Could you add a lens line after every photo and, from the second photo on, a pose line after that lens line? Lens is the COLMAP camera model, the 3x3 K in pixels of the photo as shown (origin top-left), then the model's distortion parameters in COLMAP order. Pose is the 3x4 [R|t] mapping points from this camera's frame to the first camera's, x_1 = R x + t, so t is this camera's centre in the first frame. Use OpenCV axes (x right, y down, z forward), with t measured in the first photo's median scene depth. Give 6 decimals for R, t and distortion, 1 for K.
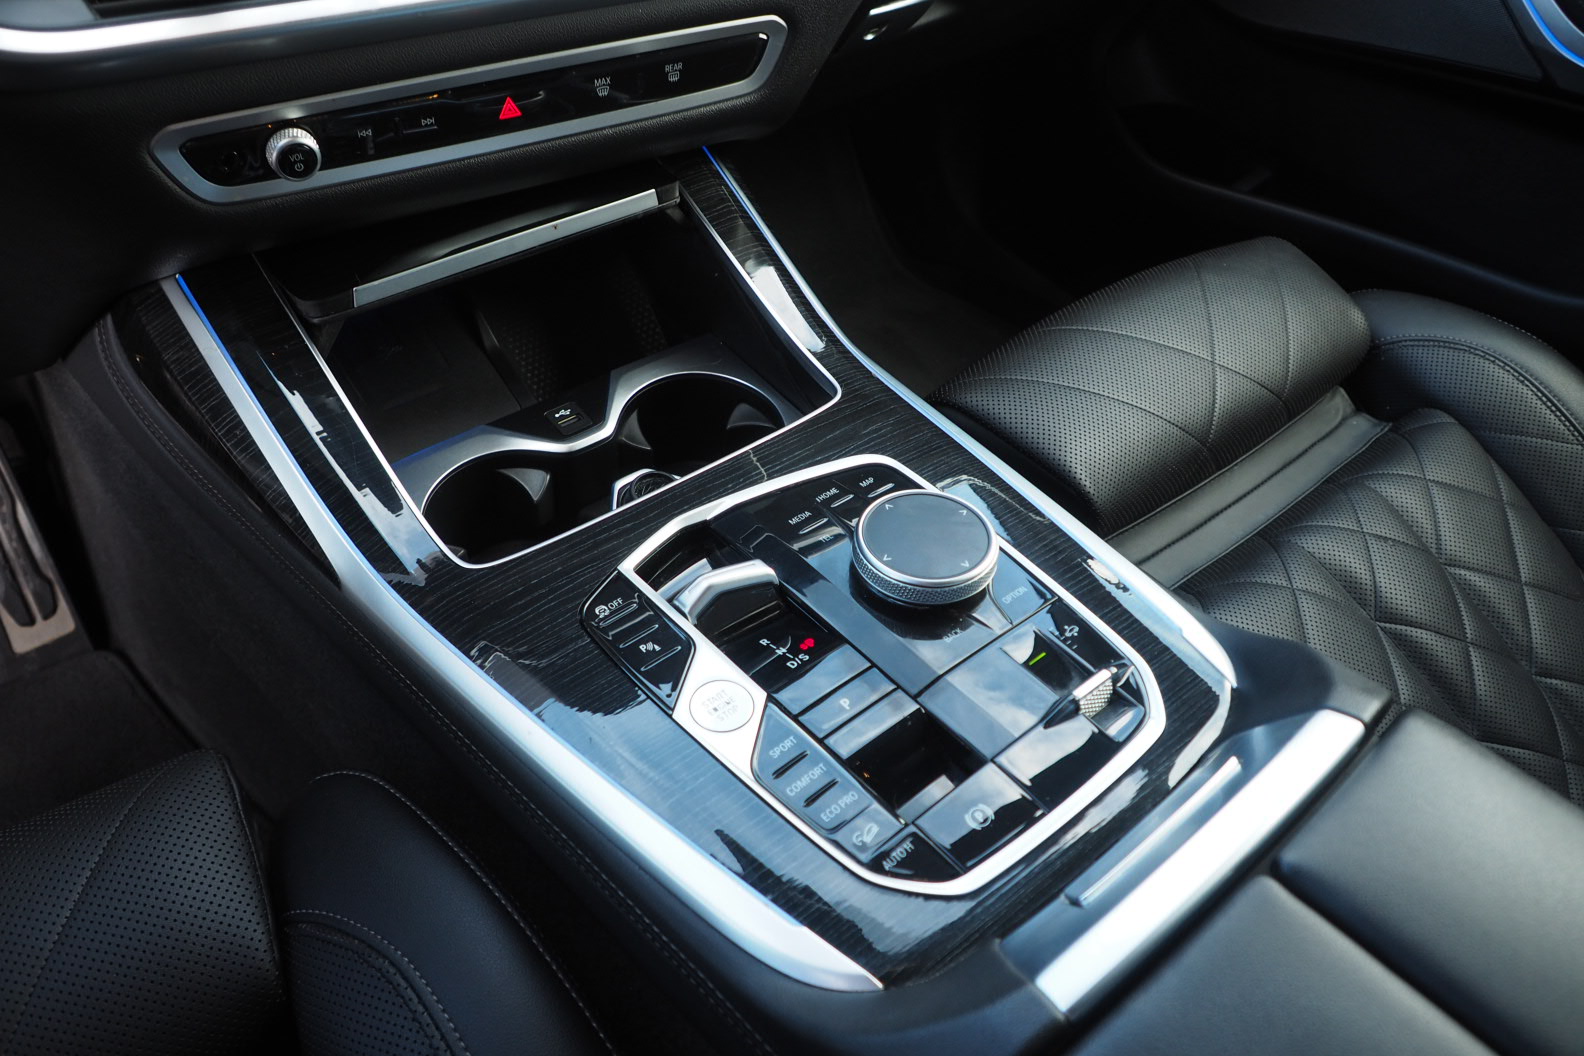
lens RADIAL K [[1140.8, 0, 849.6], [0, 1140.8, 538.5], [0, 0, 1]] dist [-0.008988, -0.005877]
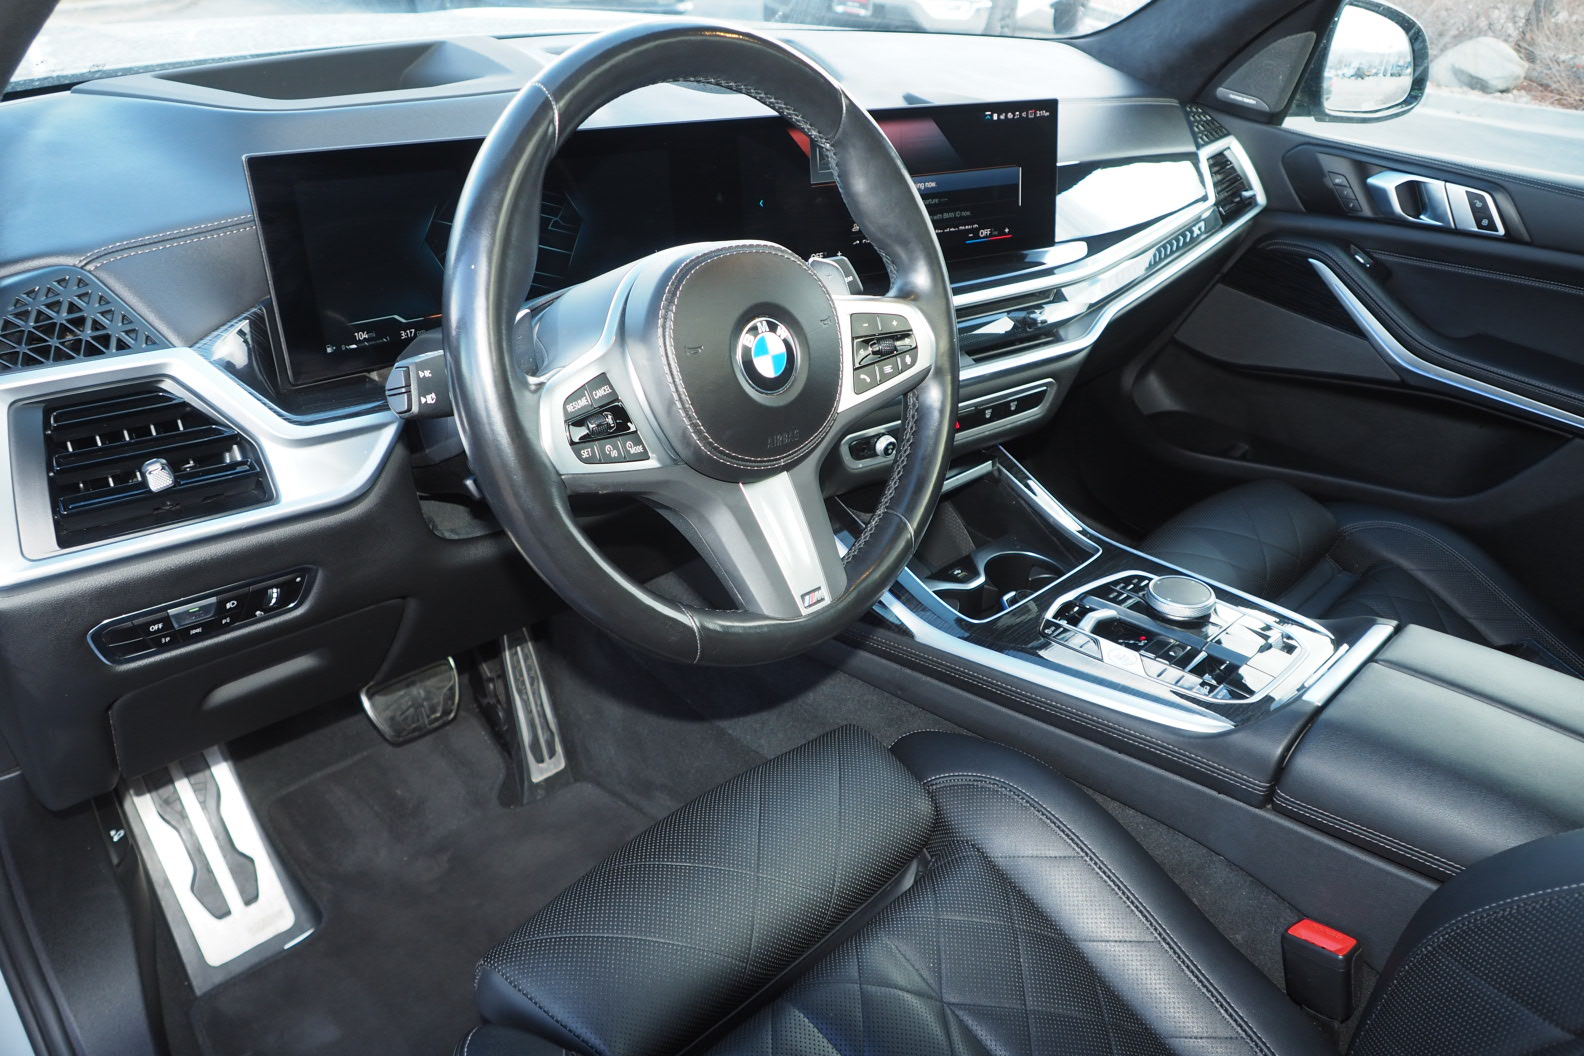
lens RADIAL K [[1140.8, 0, 849.6], [0, 1140.8, 538.5], [0, 0, 1]] dist [-0.008988, -0.005877]
pose [[0.995585, -0.067541, 0.065187, -0.555964], [0.082639, 0.960024, -0.267440, 0.340903], [-0.044518, 0.271646, 0.961367, -0.883766]]
